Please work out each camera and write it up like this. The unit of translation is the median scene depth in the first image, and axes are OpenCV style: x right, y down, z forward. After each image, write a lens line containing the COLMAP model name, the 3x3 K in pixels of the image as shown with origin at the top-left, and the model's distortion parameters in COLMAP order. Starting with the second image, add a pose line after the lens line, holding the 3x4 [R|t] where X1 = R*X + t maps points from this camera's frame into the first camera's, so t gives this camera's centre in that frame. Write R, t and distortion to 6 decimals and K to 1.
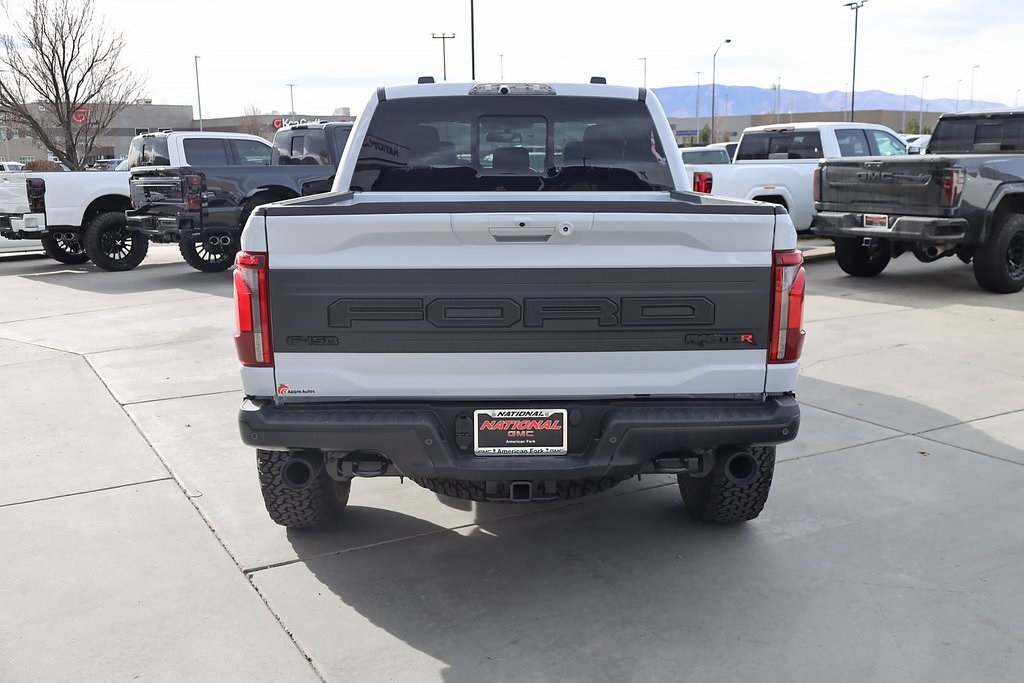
lens RADIAL K [[939.6, 0, 508.2], [0, 939.6, 338.2], [0, 0, 1]] dist [-0.008734, 0.000000]
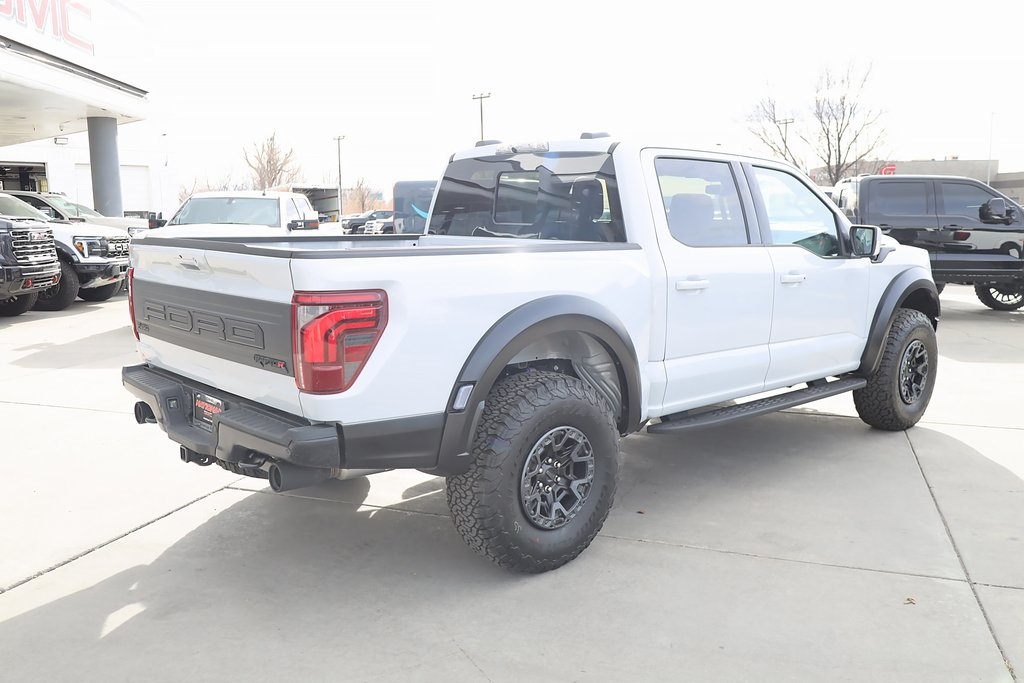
lens RADIAL K [[838.5, 0, 515.9], [0, 838.5, 342.9], [0, 0, 1]] dist [-0.000967, -0.014062]
pose [[0.676572, 0.118939, -0.726707, 0.751090], [-0.142049, 0.989414, 0.029686, -0.061954], [0.722545, 0.083143, 0.686306, 0.319319]]
